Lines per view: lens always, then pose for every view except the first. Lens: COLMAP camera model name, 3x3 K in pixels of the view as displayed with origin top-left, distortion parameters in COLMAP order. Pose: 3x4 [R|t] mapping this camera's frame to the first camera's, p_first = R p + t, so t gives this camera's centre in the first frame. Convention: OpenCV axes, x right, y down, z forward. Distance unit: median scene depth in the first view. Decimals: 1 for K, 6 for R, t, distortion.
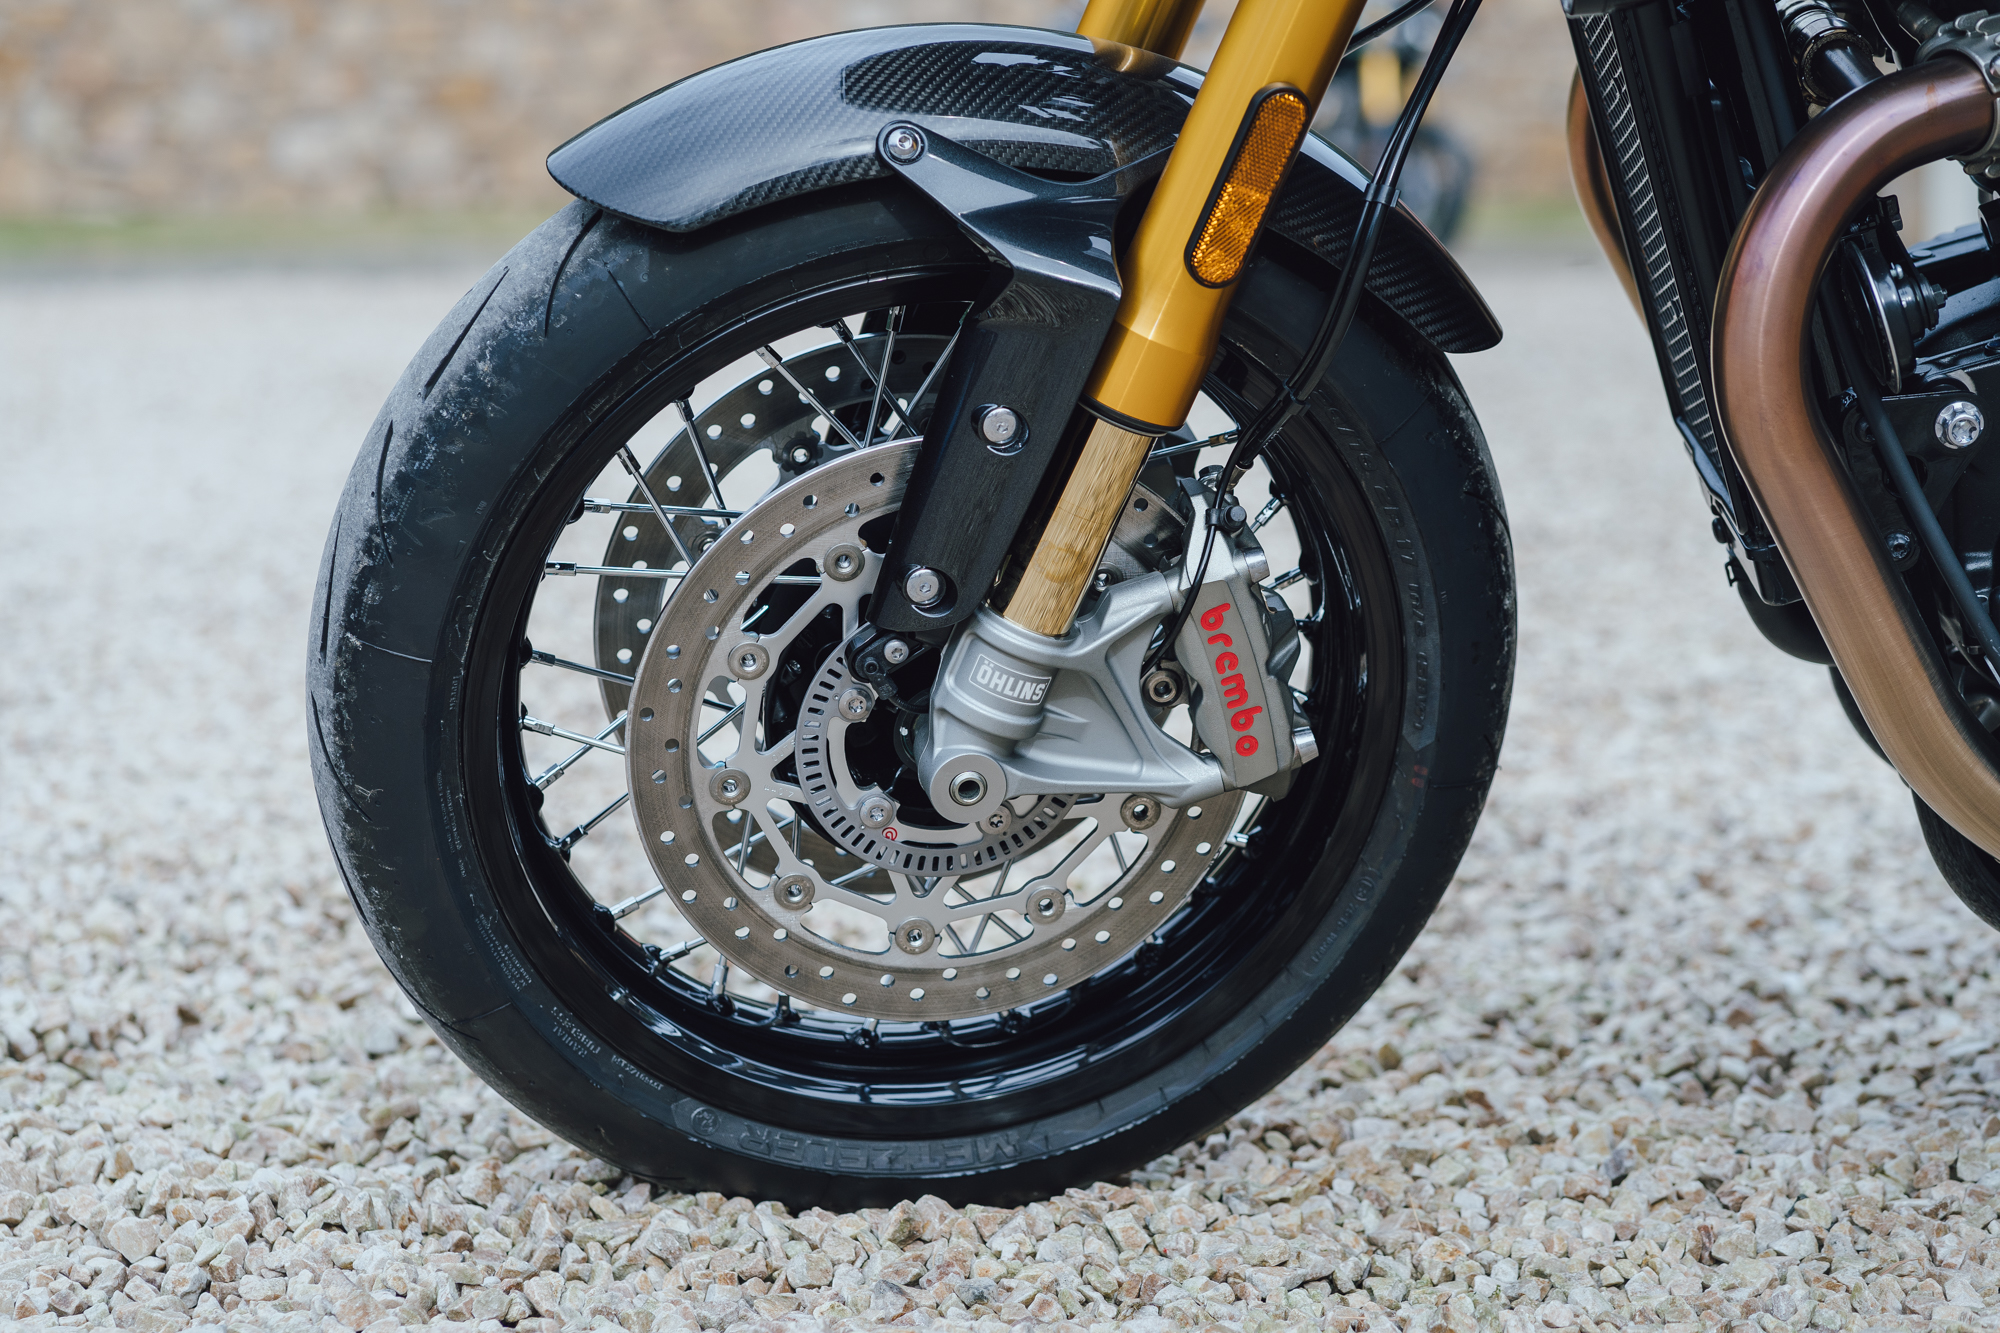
lens RADIAL K [[4922.2, 0, 960.3], [0, 4922.2, 648.6], [0, 0, 1]] dist [0.017233, 0.000000]
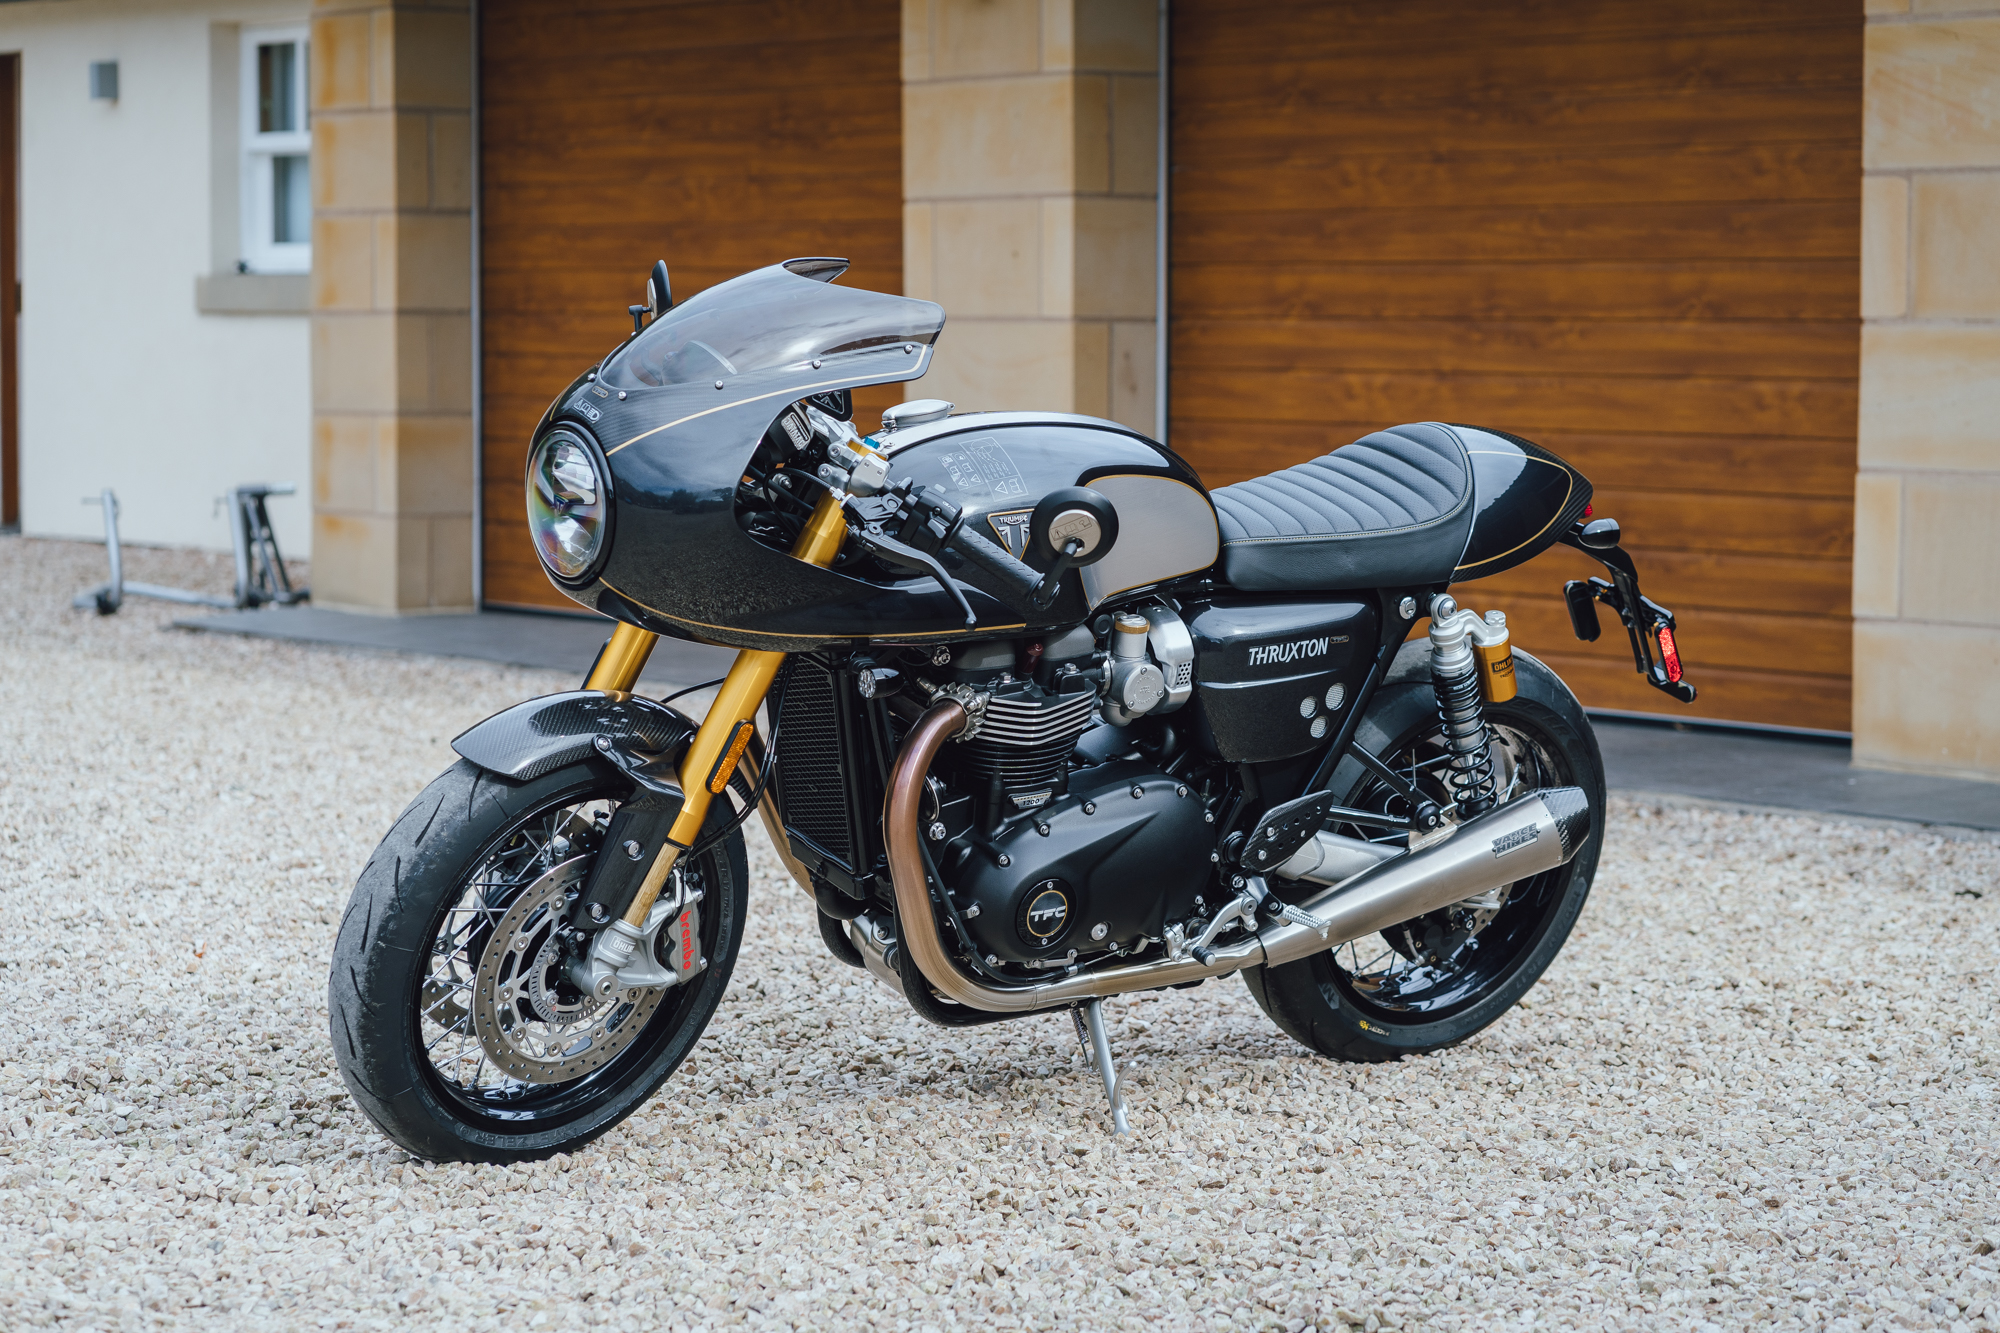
lens RADIAL K [[4681.8, 0, 1019.2], [0, 4681.8, 654.4], [0, 0, 1]] dist [-0.026116, 0.000000]
pose [[0.838628, -0.023670, 0.544189, -1.125384], [0.039250, 0.999084, -0.017030, -0.094178], [-0.543288, 0.035642, 0.838790, -1.154708]]
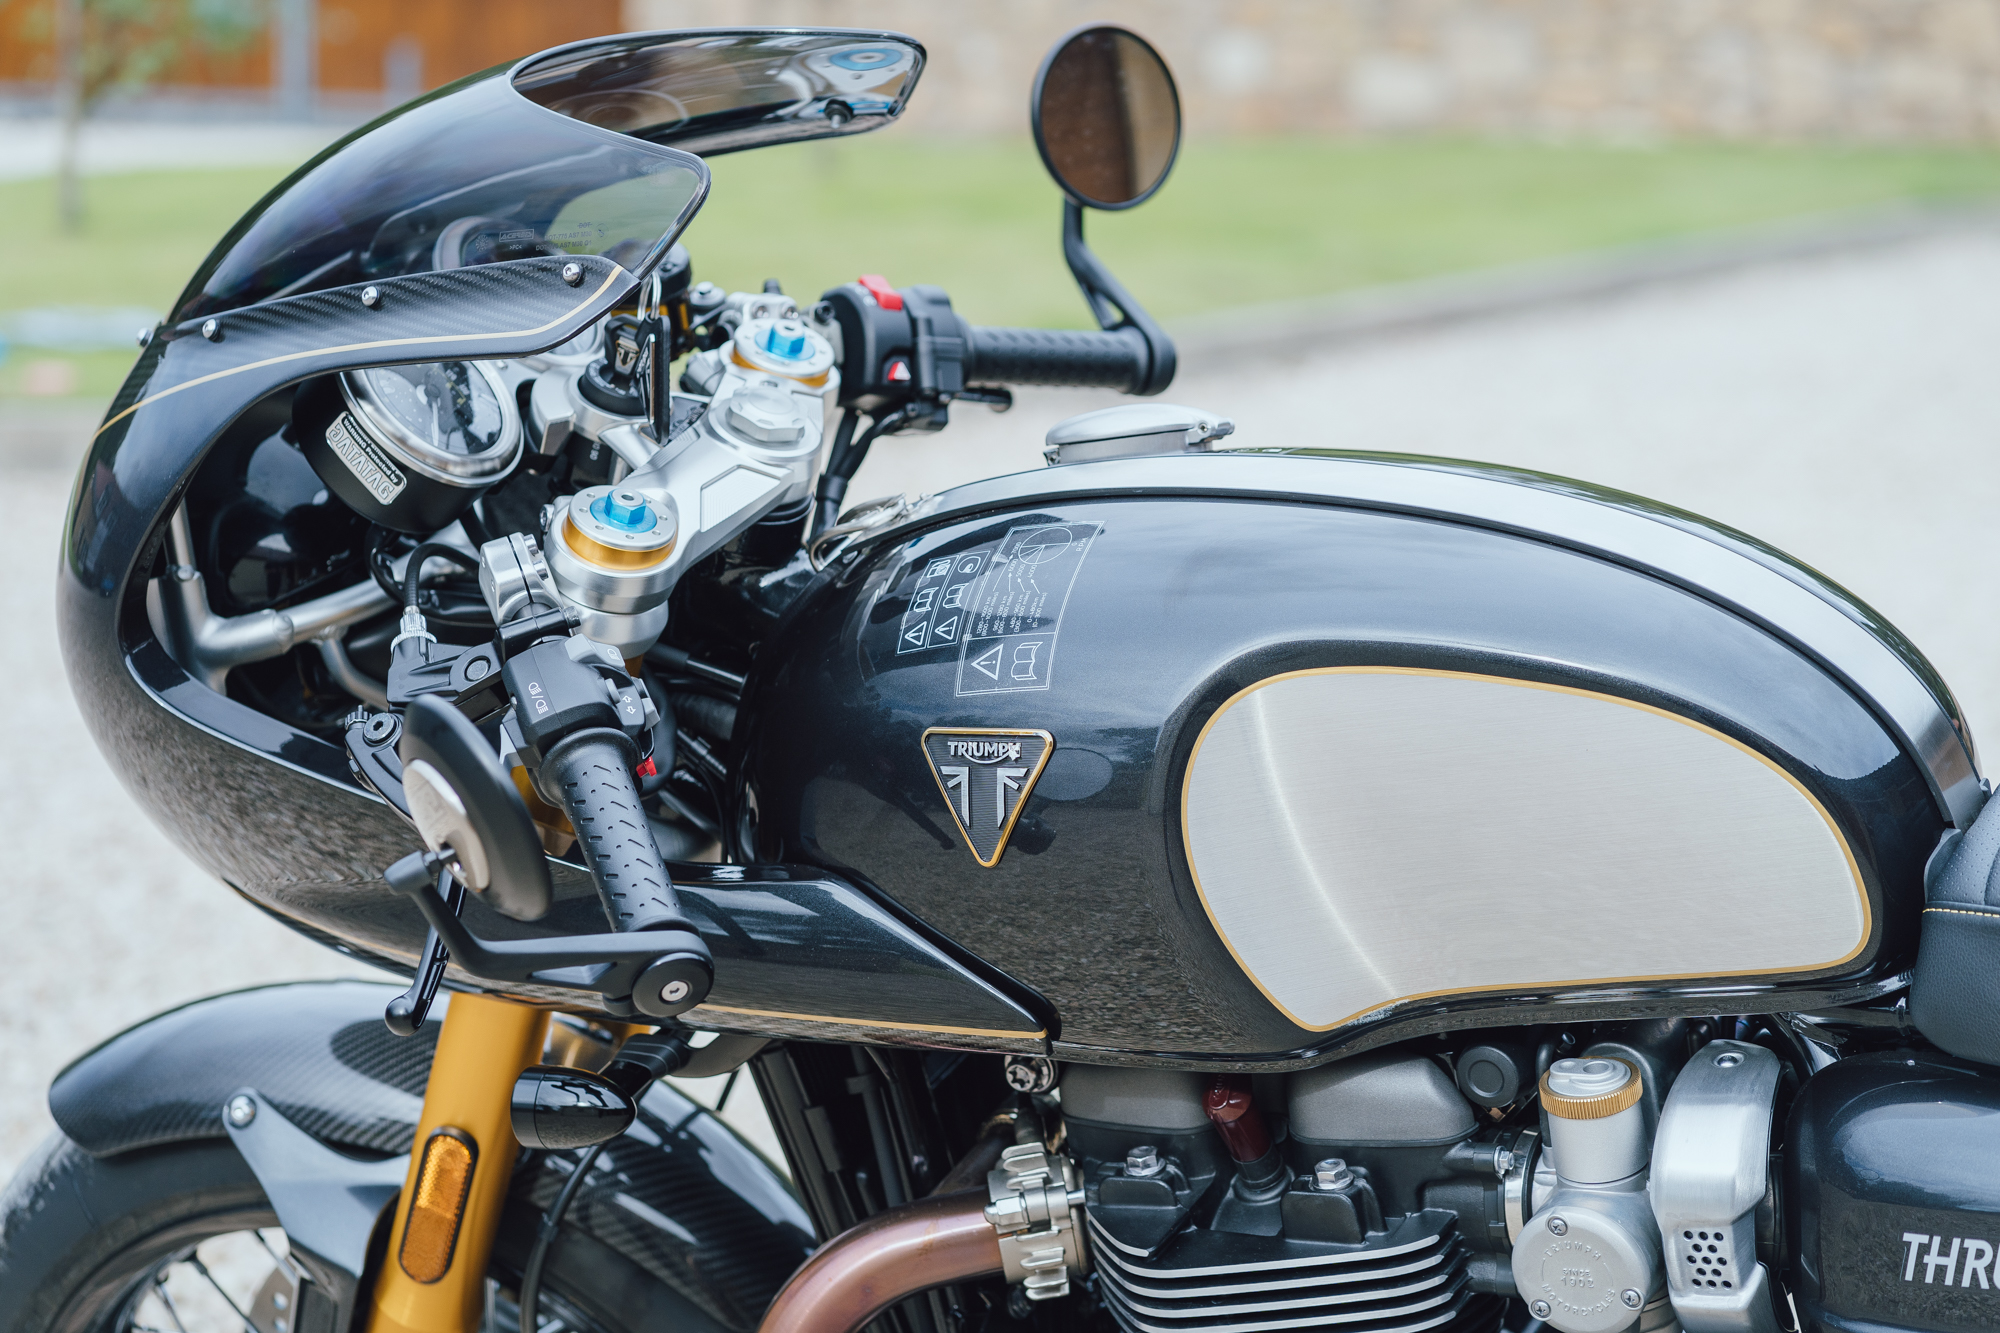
lens RADIAL K [[4922.2, 0, 996.2], [0, 4922.2, 664.8], [0, 0, 1]] dist [0.017233, 0.000000]
pose [[0.866096, 0.101151, -0.489537, 0.671473], [-0.078868, 0.994698, 0.065997, -0.286043], [0.493617, -0.018551, 0.869481, 0.072872]]
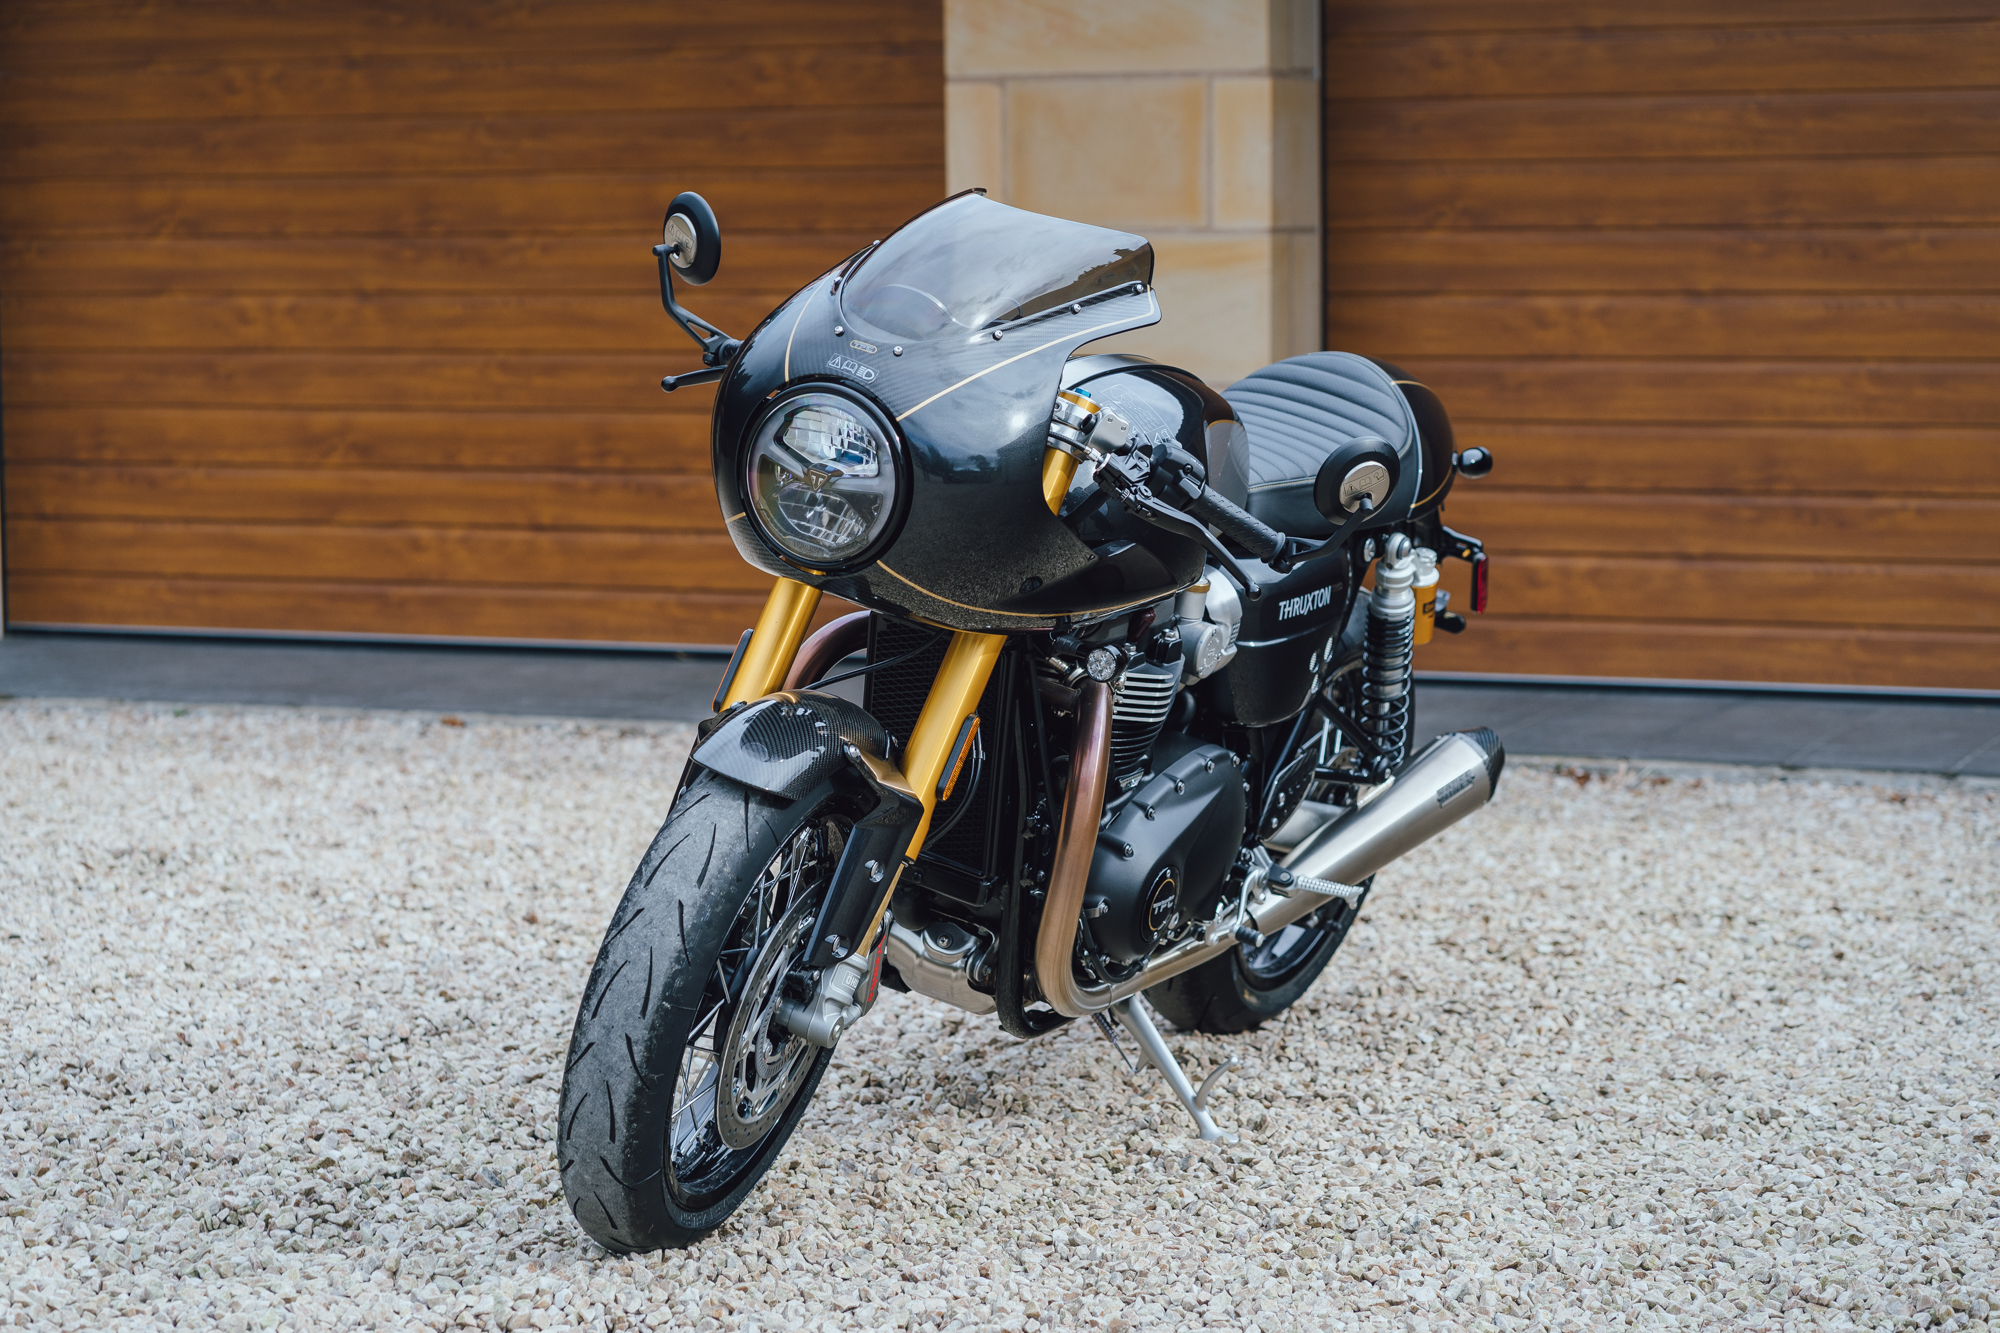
lens RADIAL K [[4681.8, 0, 1002.9], [0, 4681.8, 681.7], [0, 0, 1]] dist [-0.026116, 0.000000]
pose [[0.500039, -0.080906, 0.862216, -1.751857], [0.089634, 0.995114, 0.041394, -0.207649], [-0.861352, 0.056585, 0.504847, -0.144655]]
